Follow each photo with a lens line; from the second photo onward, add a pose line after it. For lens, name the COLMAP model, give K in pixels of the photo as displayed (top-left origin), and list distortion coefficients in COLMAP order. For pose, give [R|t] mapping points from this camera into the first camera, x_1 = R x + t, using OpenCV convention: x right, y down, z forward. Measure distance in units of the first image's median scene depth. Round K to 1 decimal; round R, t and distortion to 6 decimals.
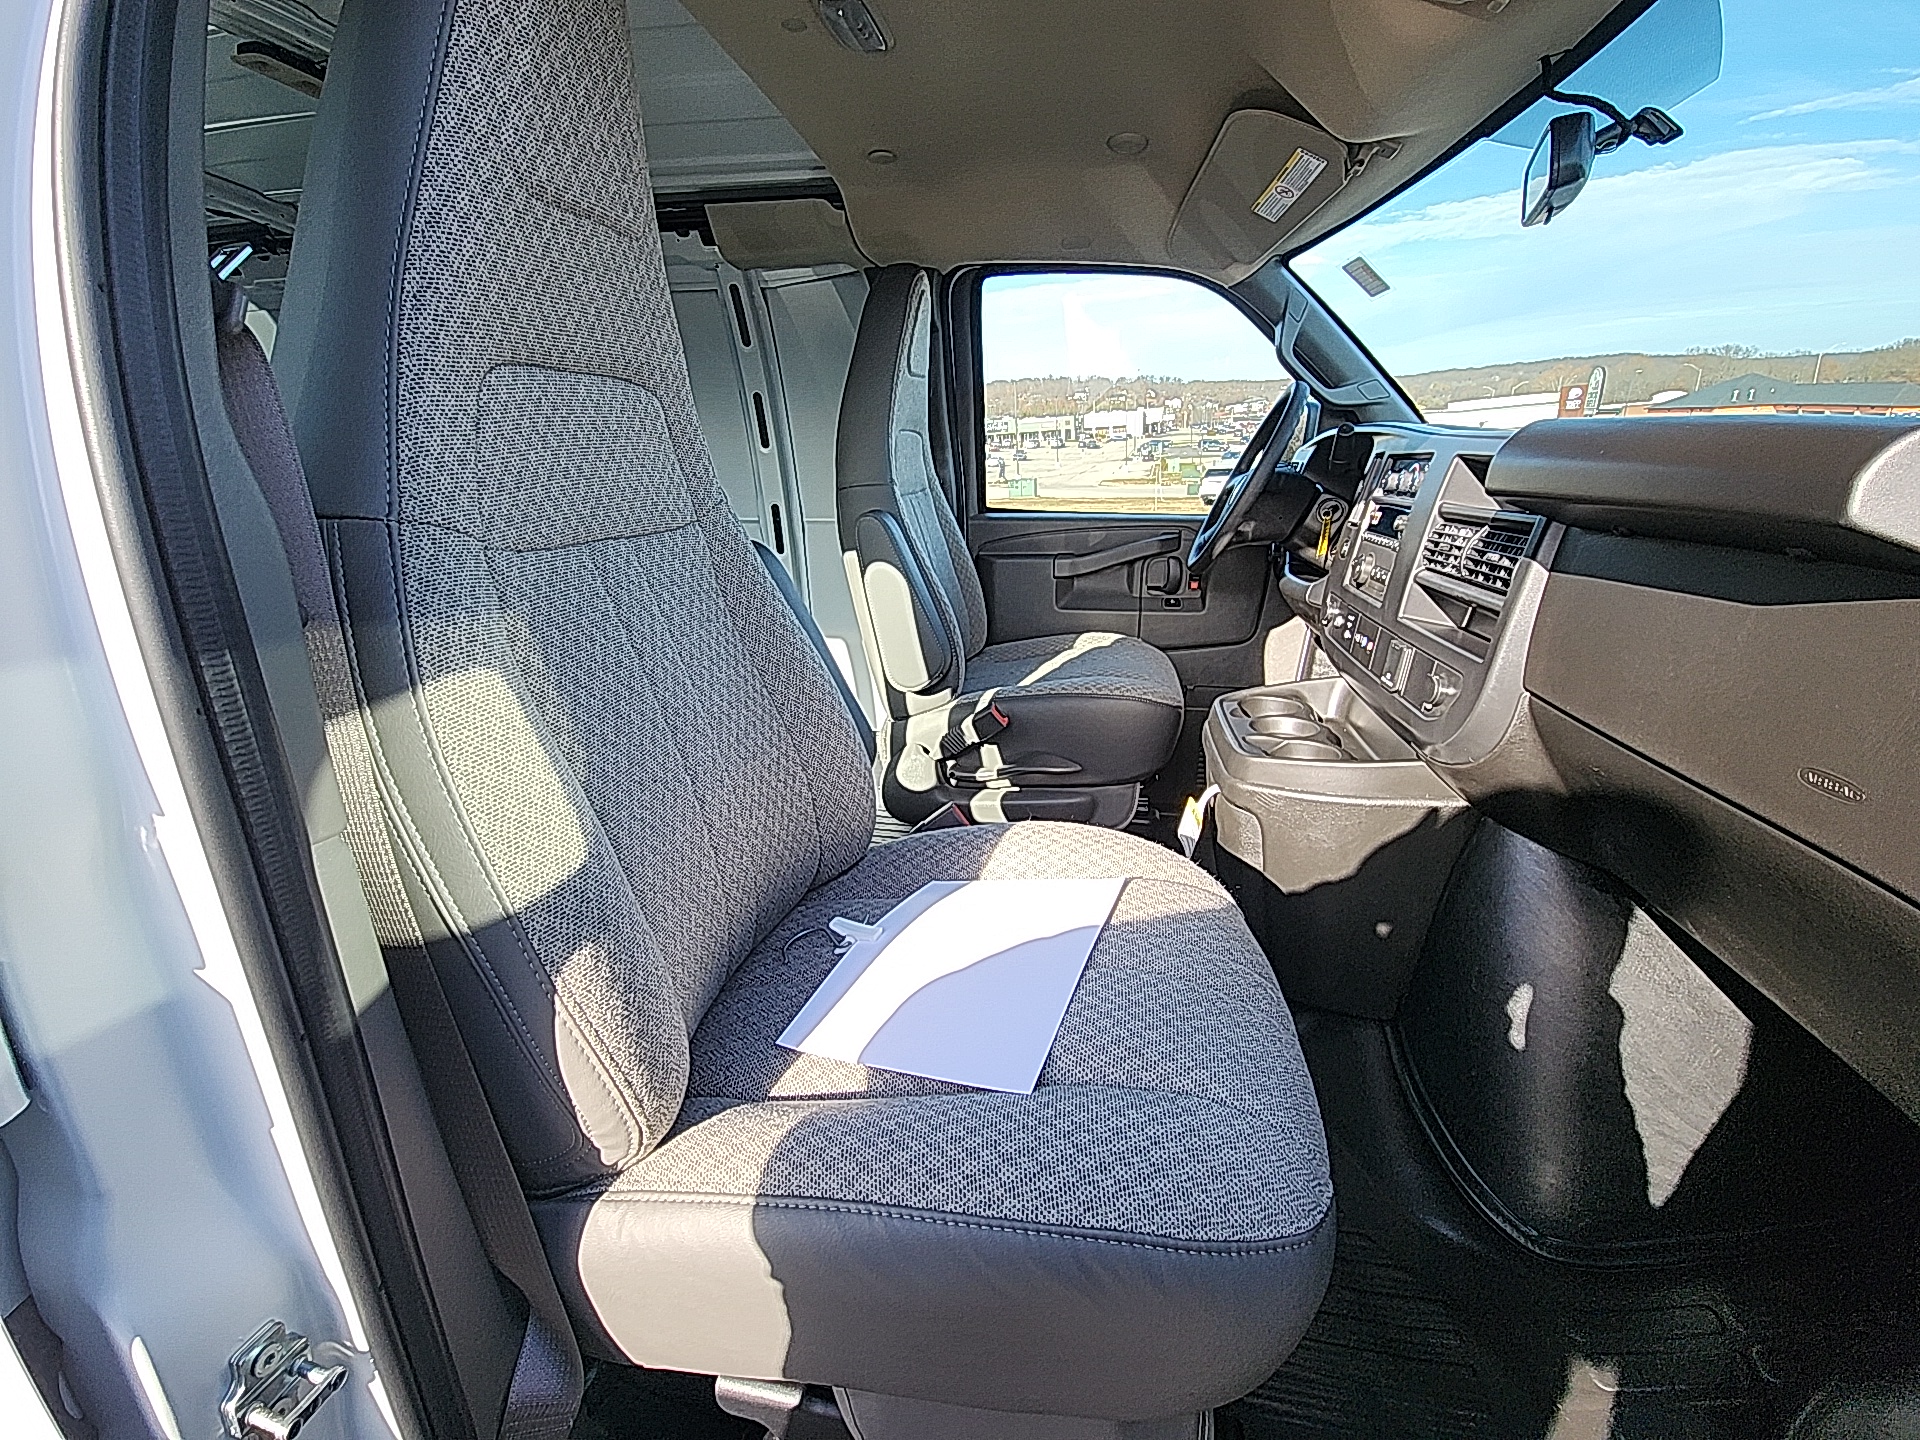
lens RADIAL K [[775.2, 0, 954.3], [0, 775.2, 709.5], [0, 0, 1]] dist [0.018271, -0.009884]
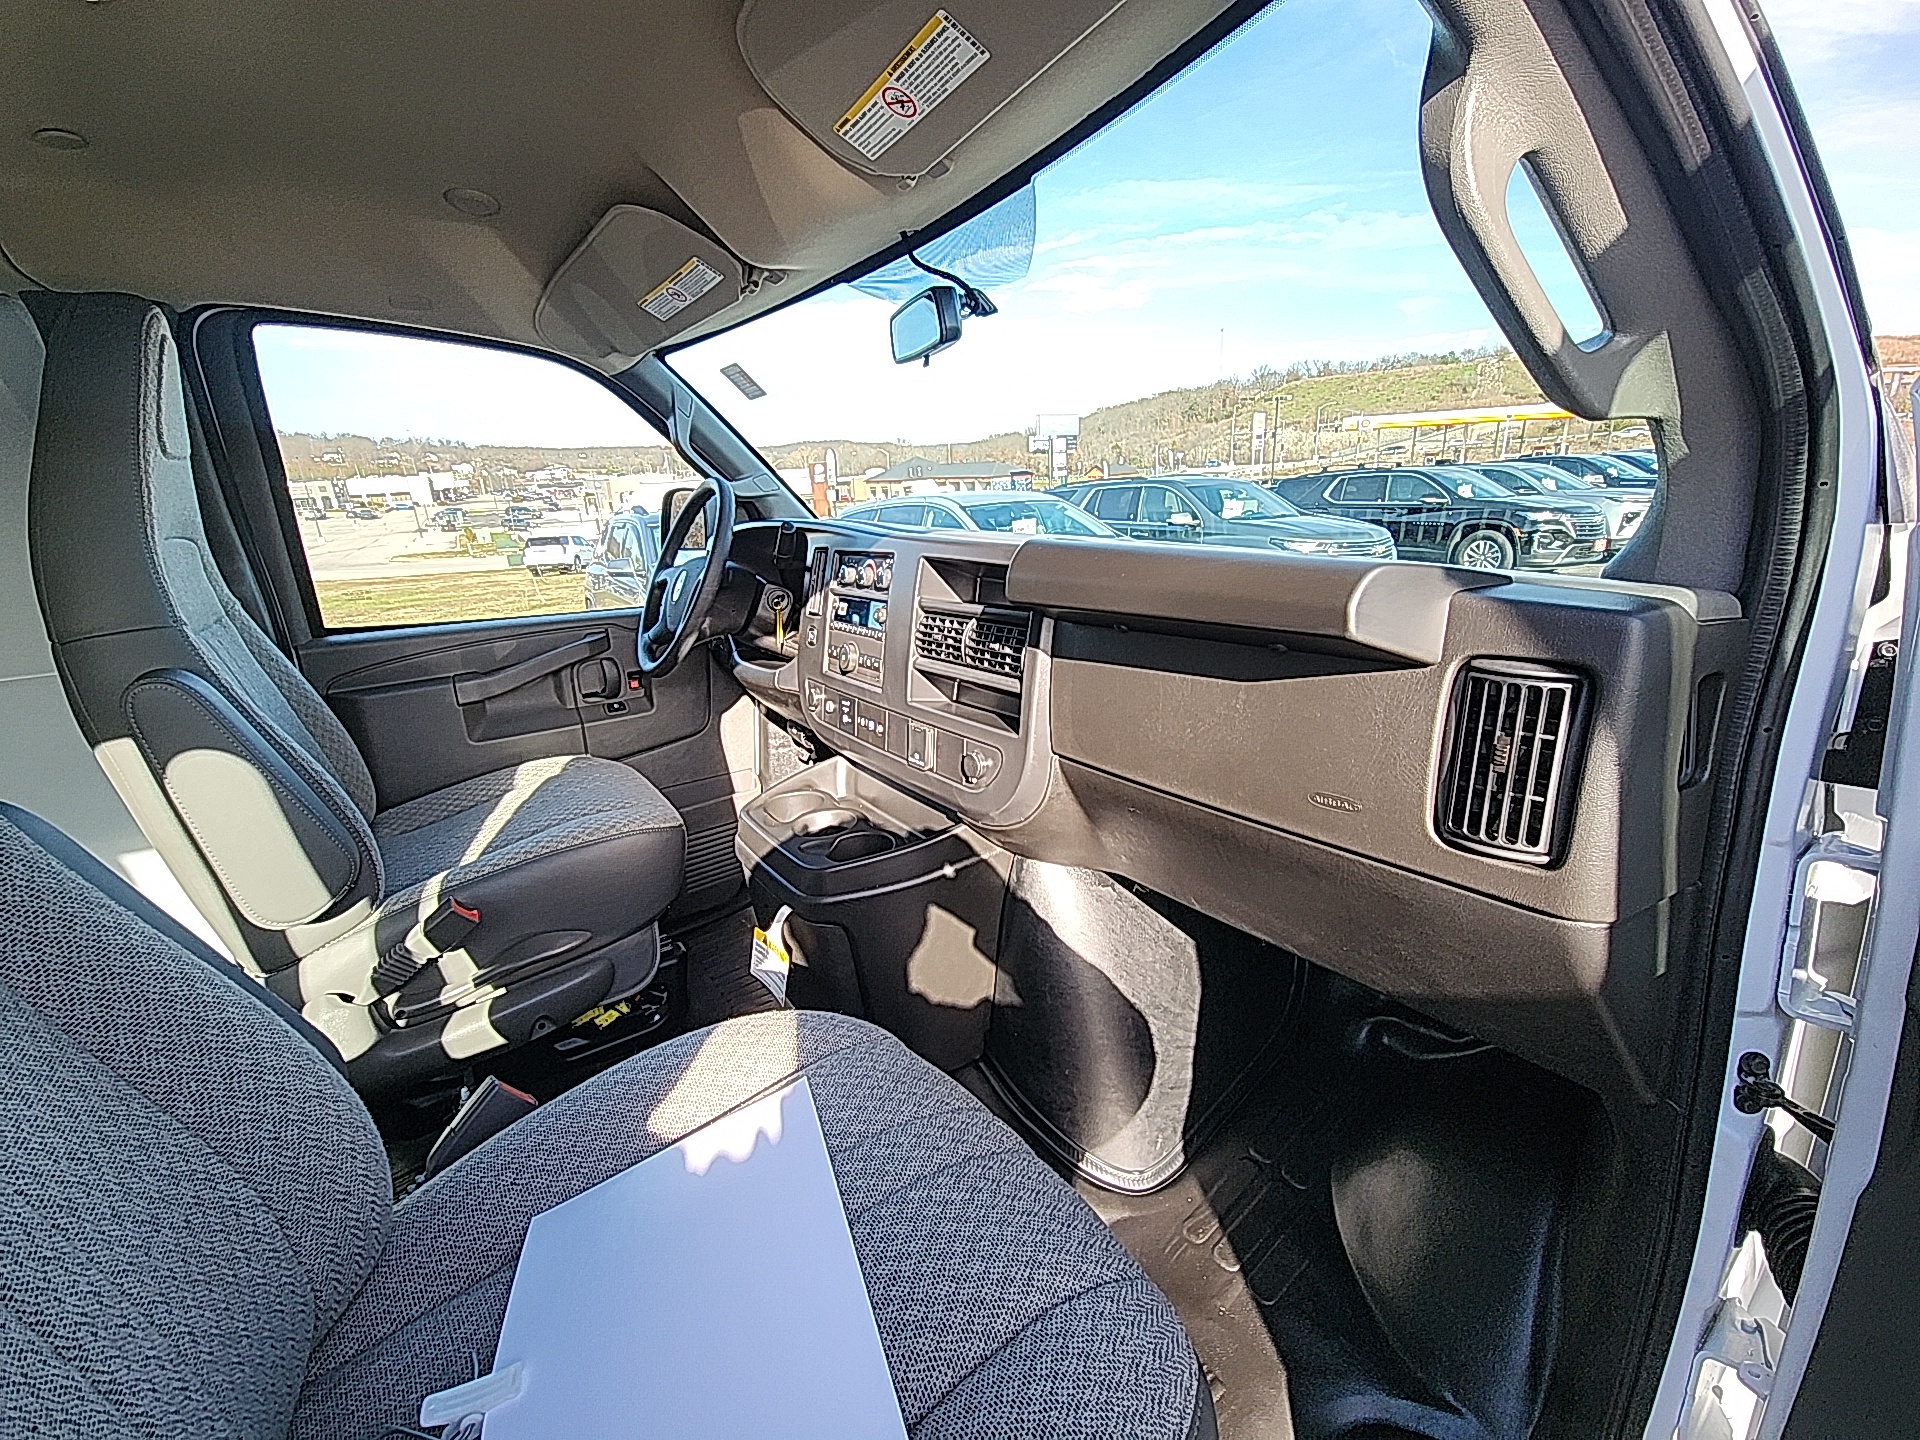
lens RADIAL K [[778.6, 0, 954.9], [0, 778.6, 707.6], [0, 0, 1]] dist [0.004501, 0.000357]
pose [[0.696873, -0.193612, 0.690567, -0.093789], [0.248486, 0.968413, 0.020757, -0.079780], [-0.672773, 0.157131, 0.722970, 0.117128]]
